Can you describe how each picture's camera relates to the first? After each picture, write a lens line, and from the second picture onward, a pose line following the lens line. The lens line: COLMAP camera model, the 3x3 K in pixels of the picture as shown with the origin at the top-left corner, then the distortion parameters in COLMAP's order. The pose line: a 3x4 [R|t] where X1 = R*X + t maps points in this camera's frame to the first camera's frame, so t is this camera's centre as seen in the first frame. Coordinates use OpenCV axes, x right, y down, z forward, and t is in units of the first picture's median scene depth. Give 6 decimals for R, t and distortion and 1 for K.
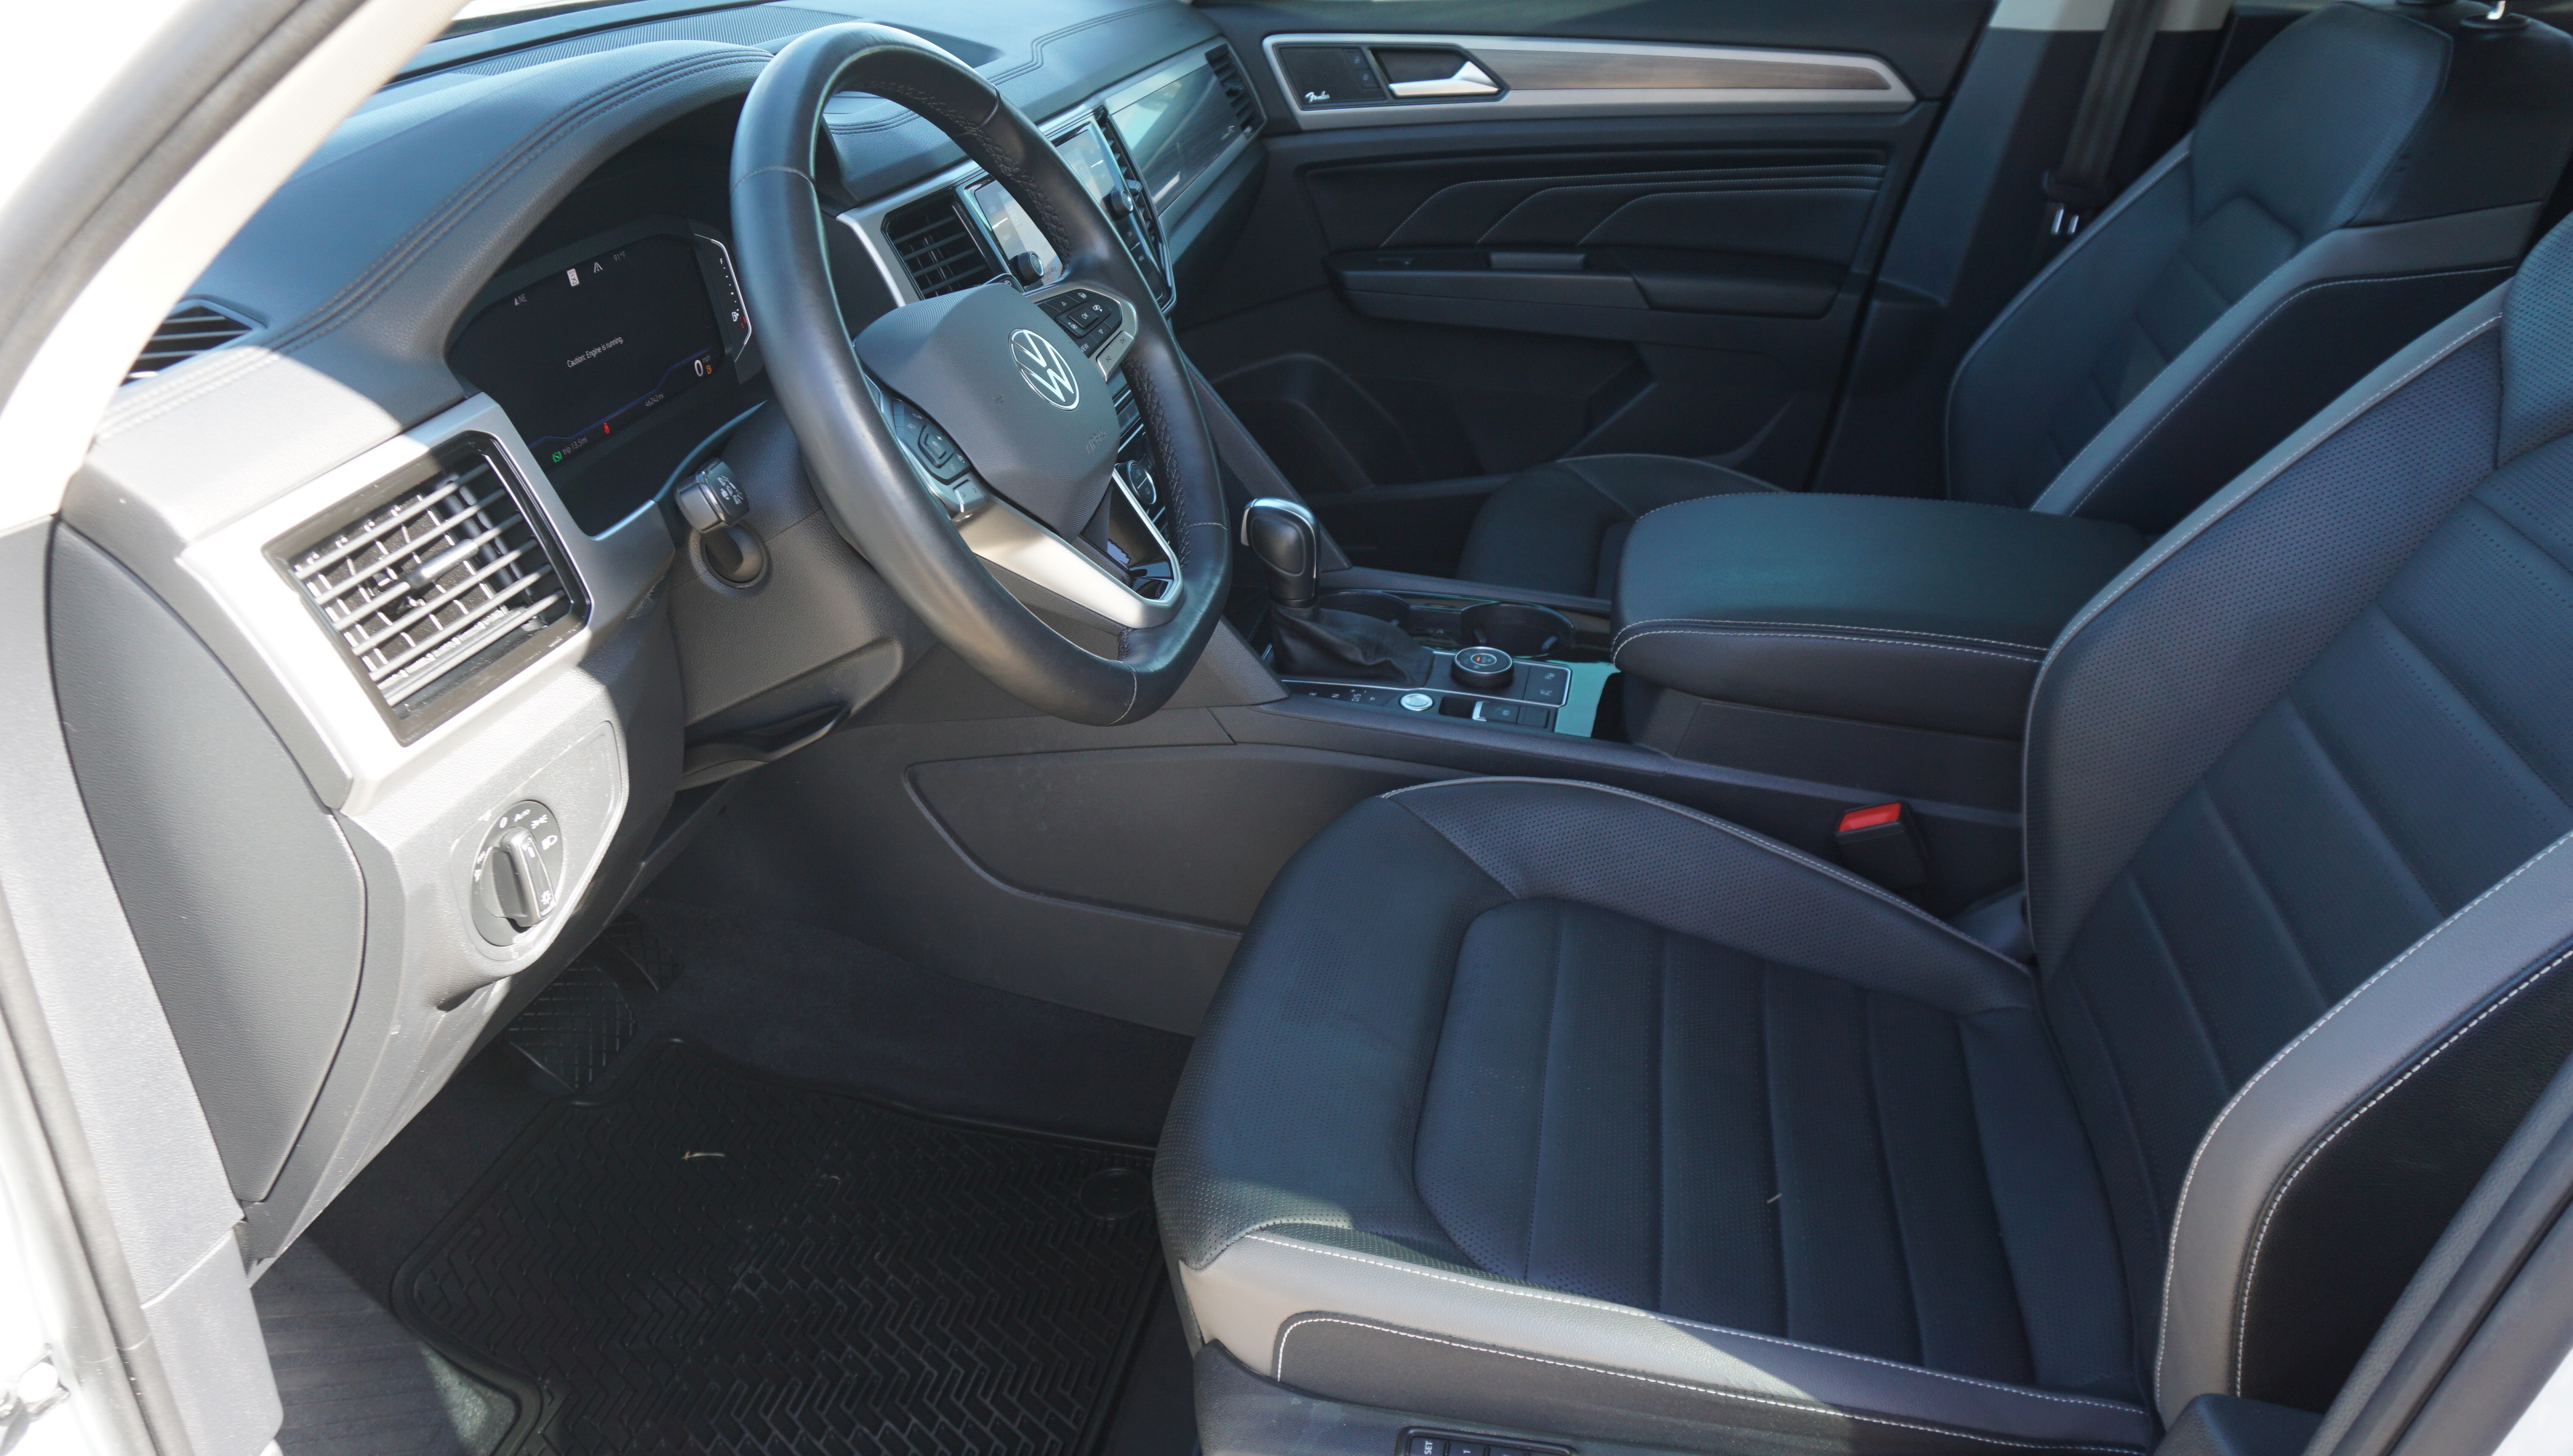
lens RADIAL K [[1725.7, 0, 1292.1], [0, 1725.7, 722.4], [0, 0, 1]] dist [-0.047373, 0.037388]
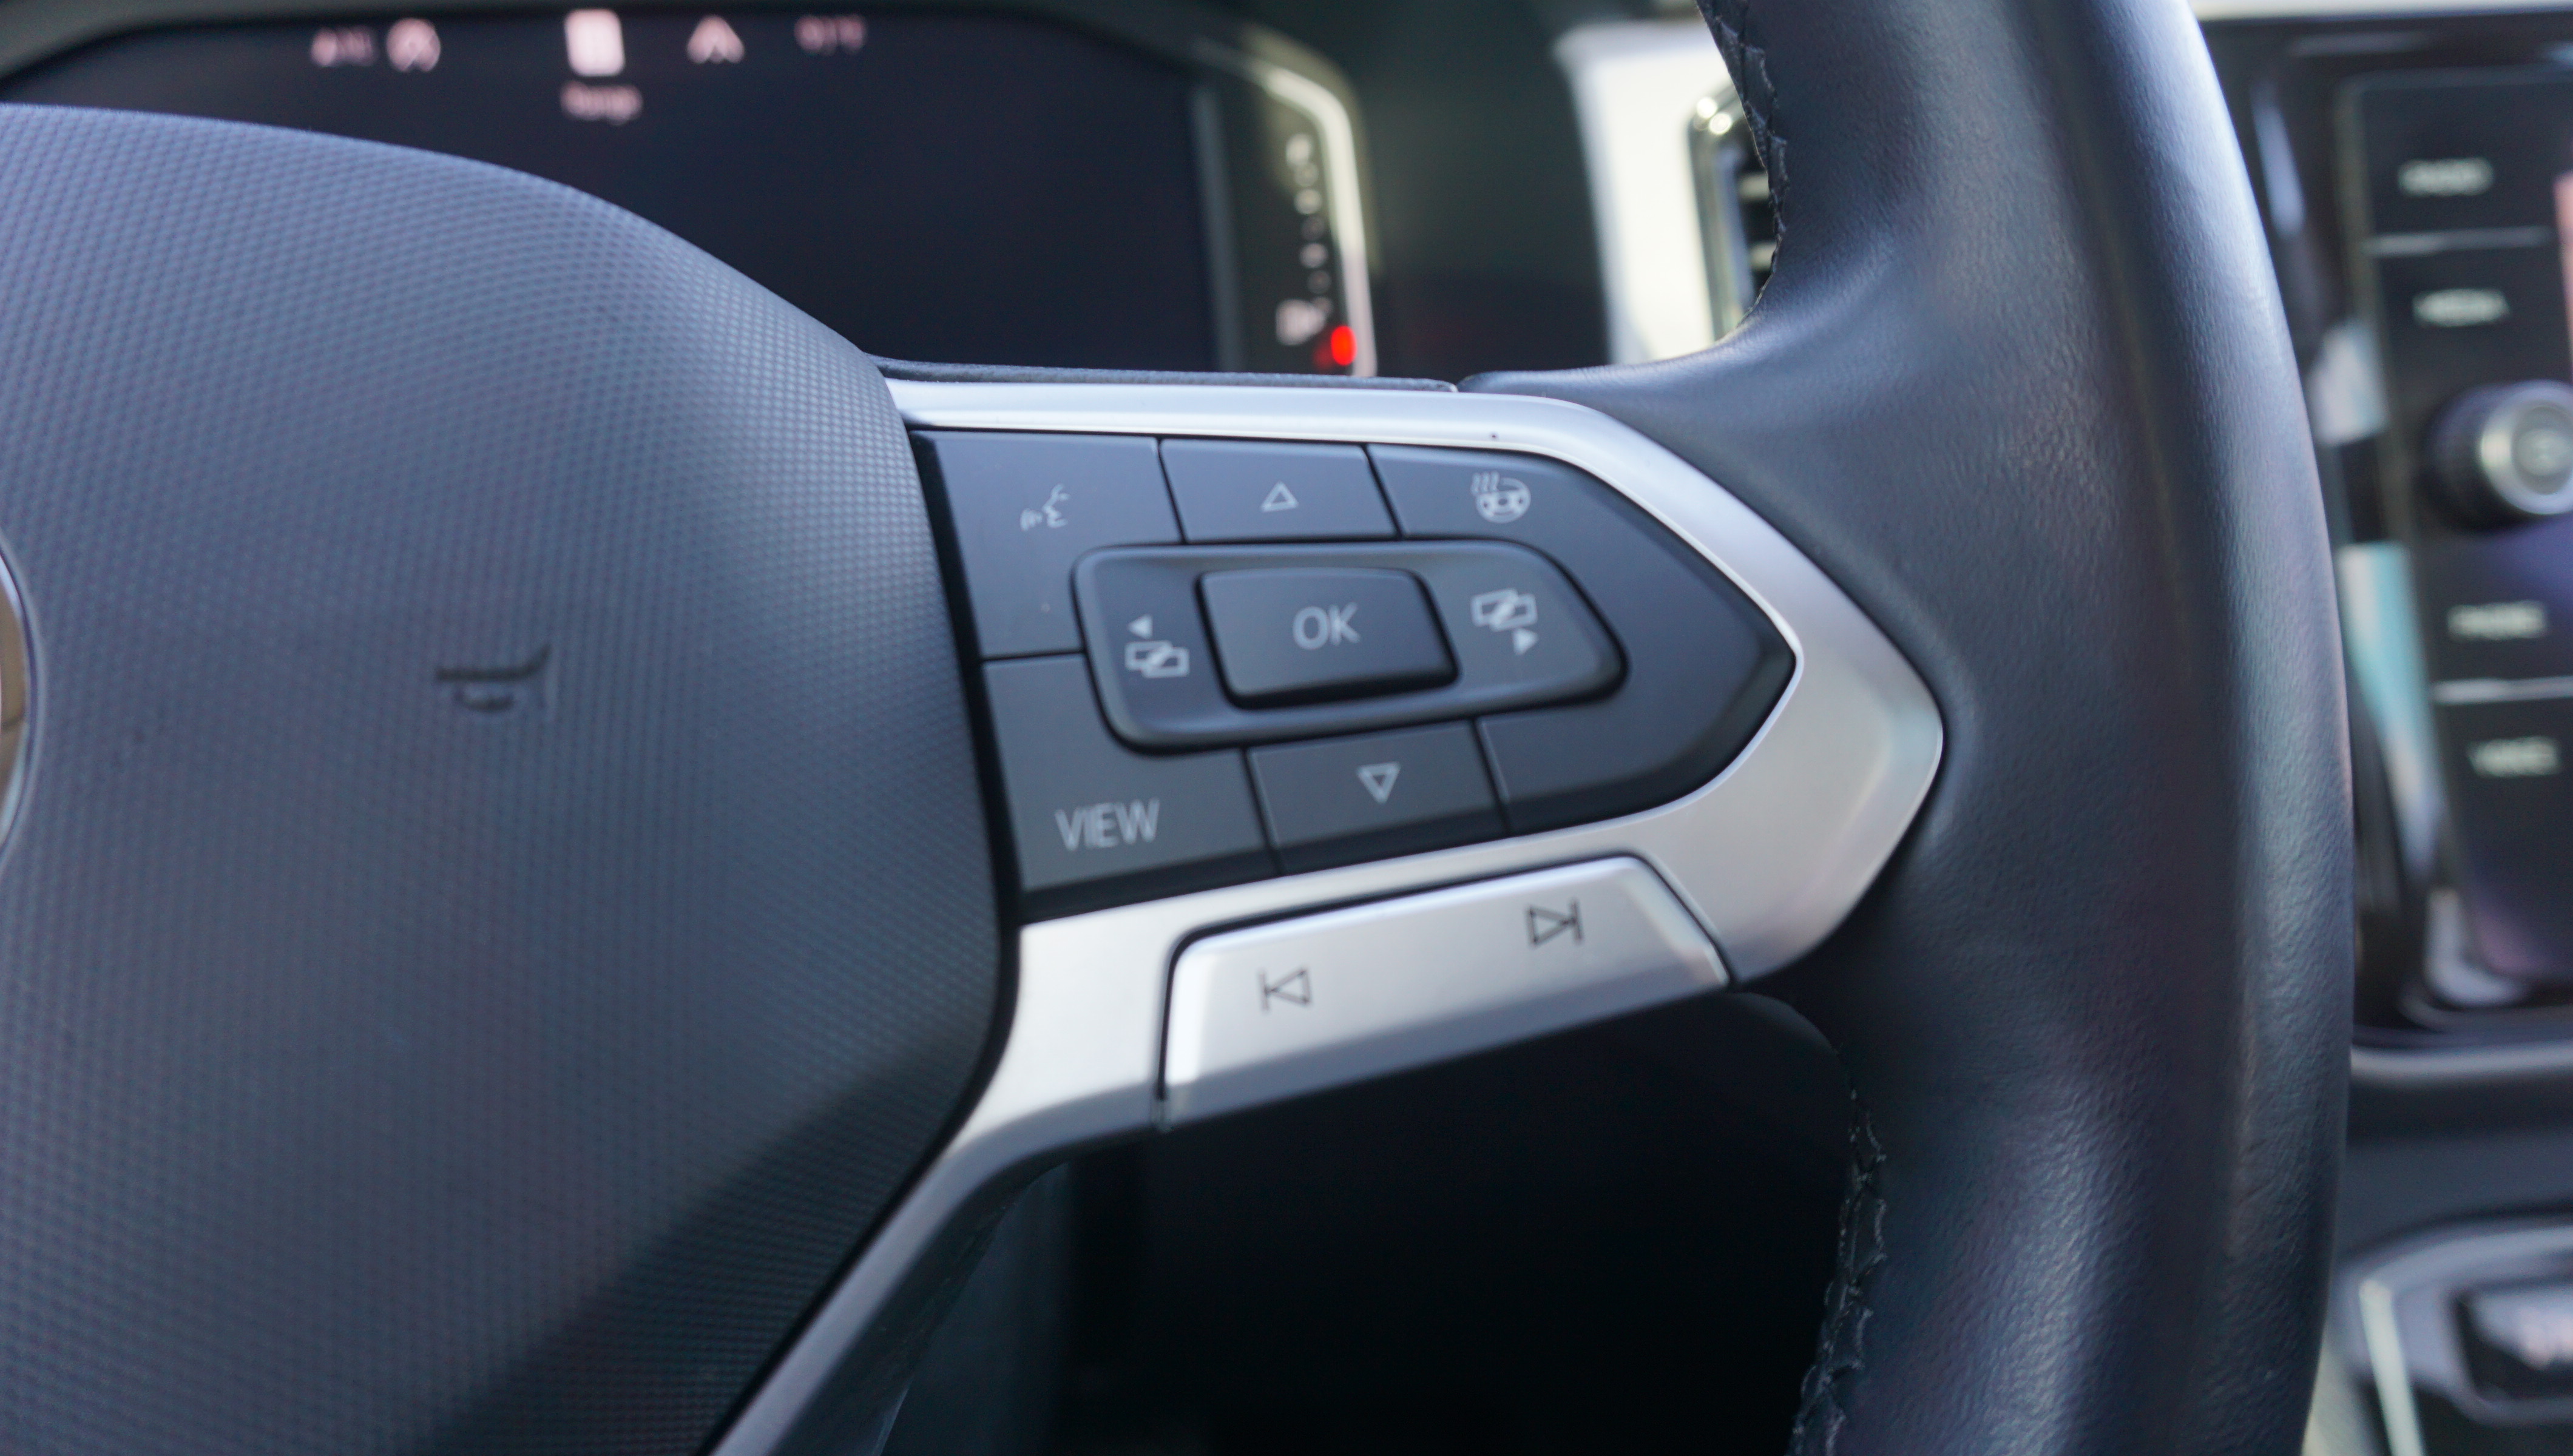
lens RADIAL K [[1725.7, 0, 1284.5], [0, 1725.7, 723.1], [0, 0, 1]] dist [-0.047373, 0.037388]
pose [[0.321968, 0.369307, -0.871750, -0.001438], [-0.438746, 0.874141, 0.208275, -0.190056], [0.838951, 0.315419, 0.443478, 0.699318]]
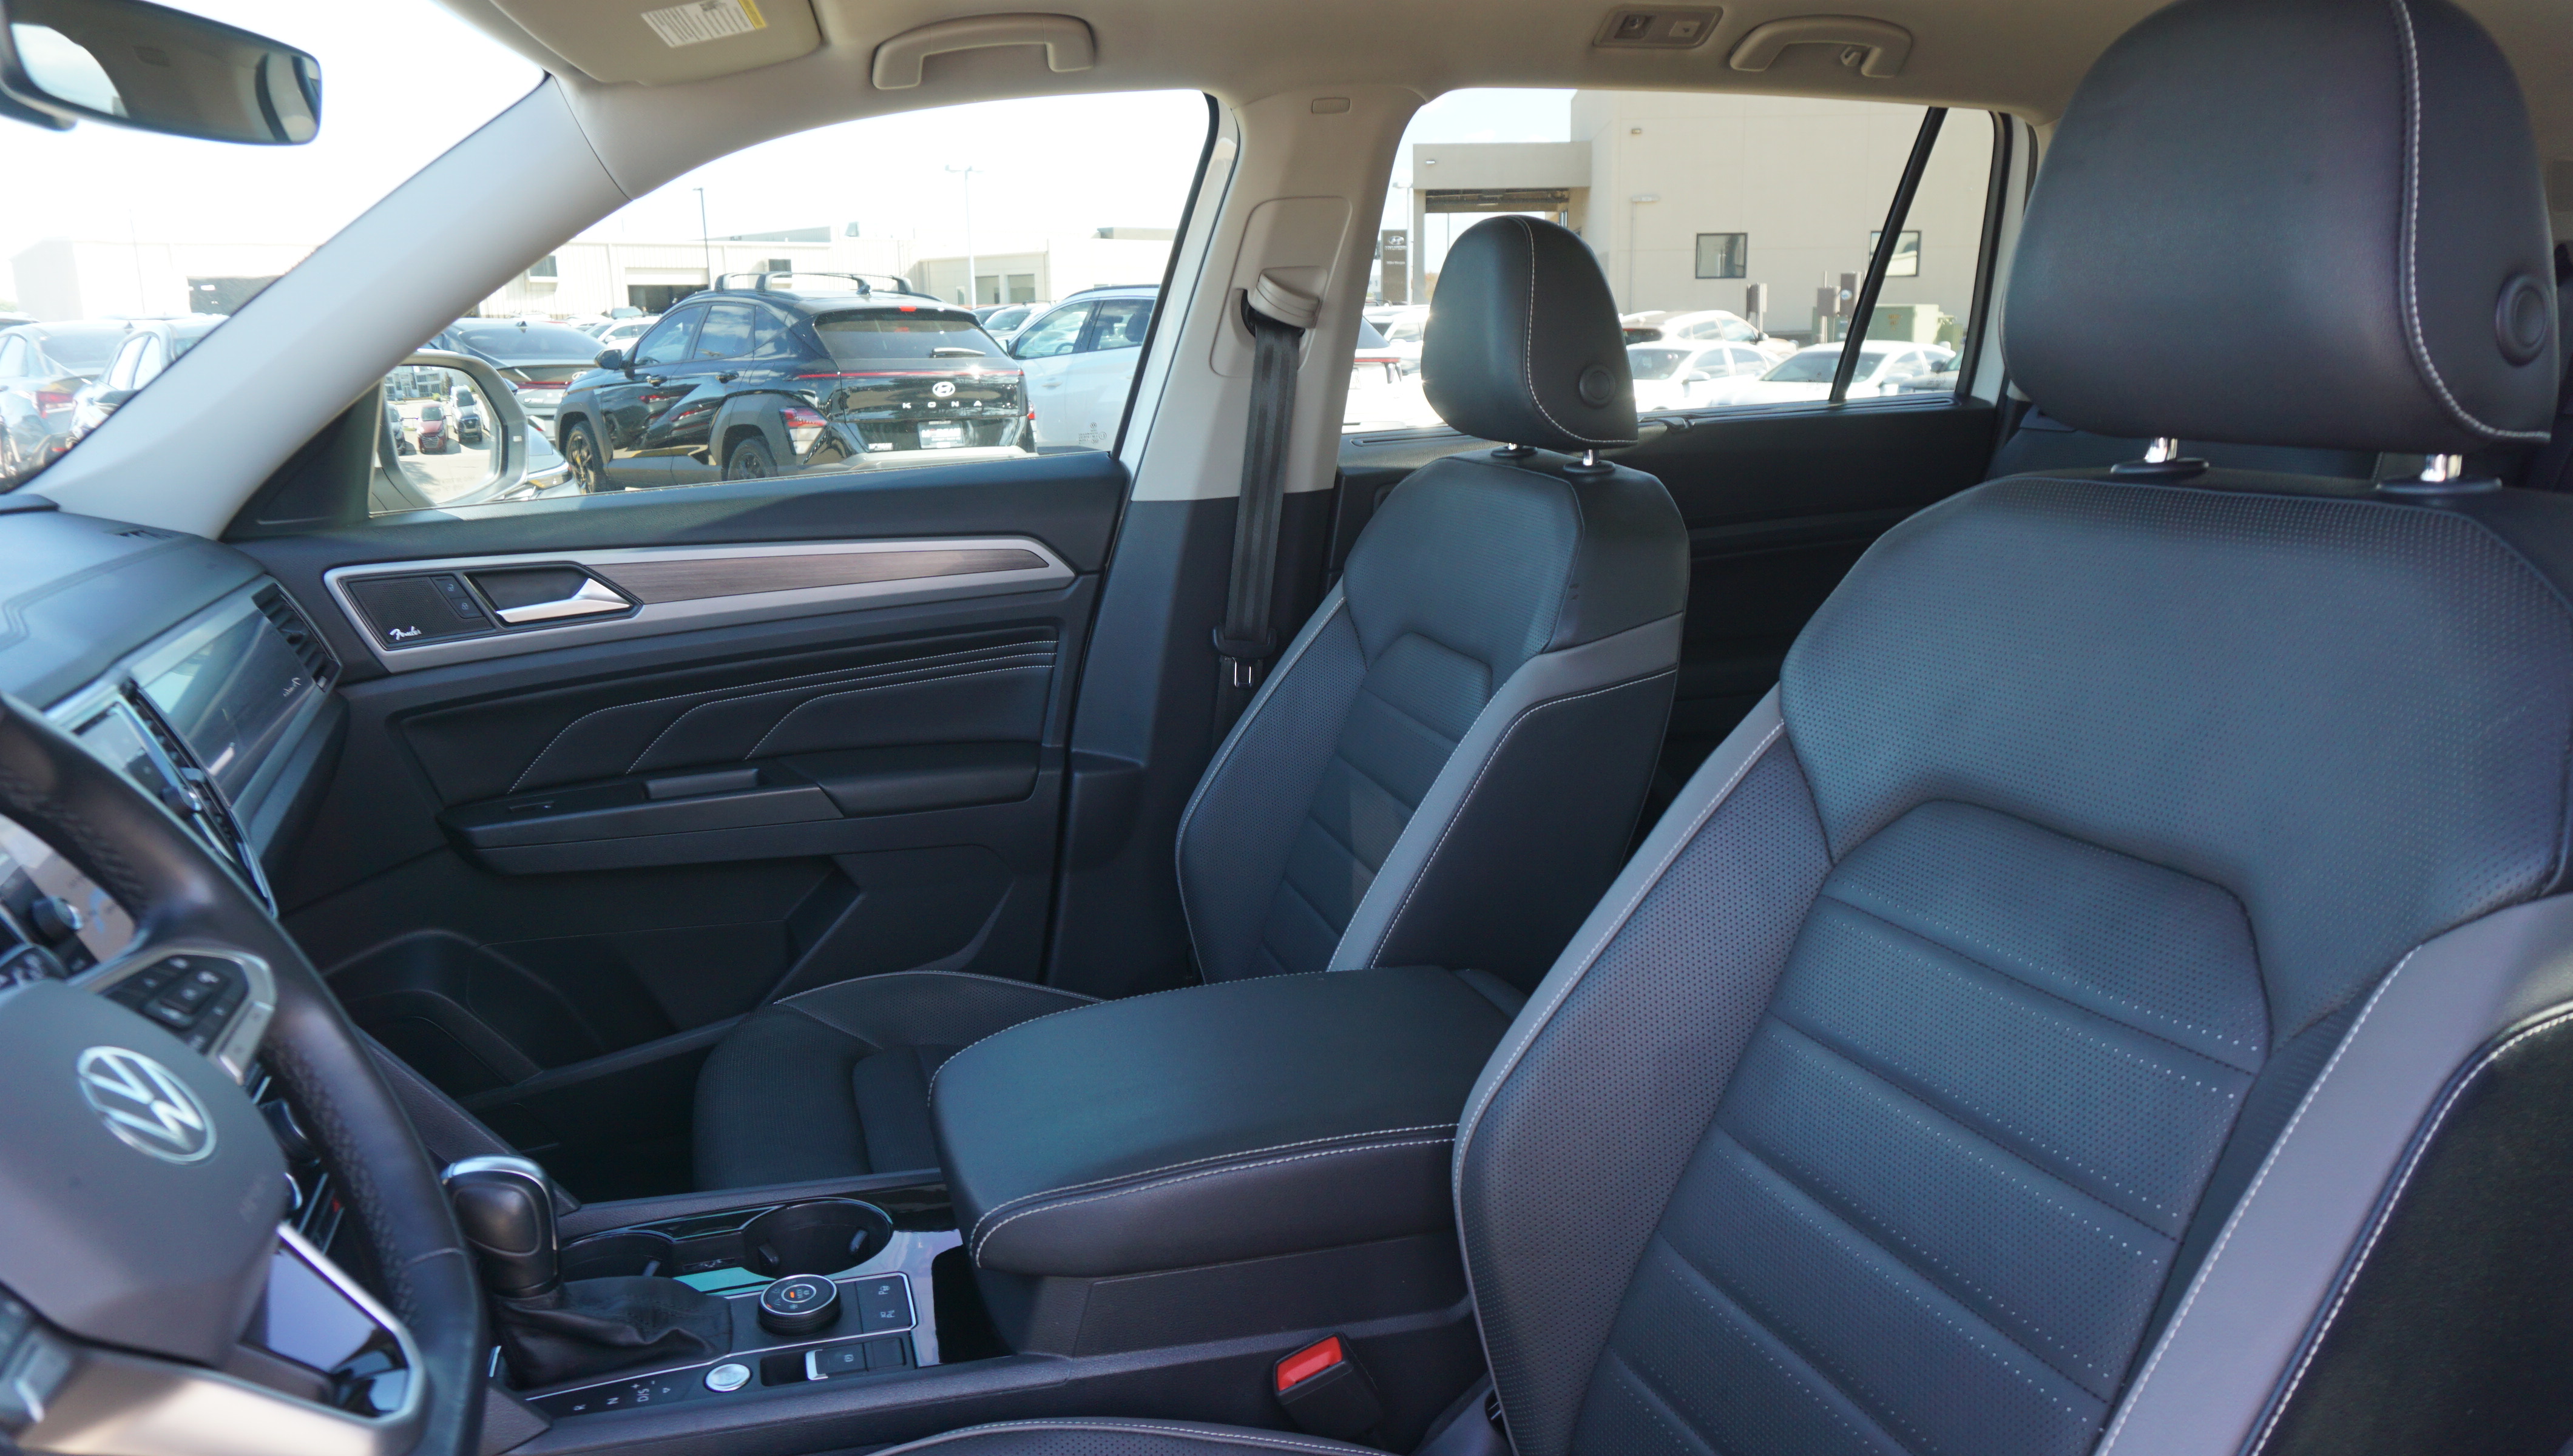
lens RADIAL K [[1725.7, 0, 1294.3], [0, 1725.7, 741.7], [0, 0, 1]] dist [-0.047373, 0.037388]
pose [[0.857800, -0.129586, 0.497380, -0.050711], [0.251020, 0.950062, -0.185392, -0.073759], [-0.448518, 0.283882, 0.847492, 0.165178]]
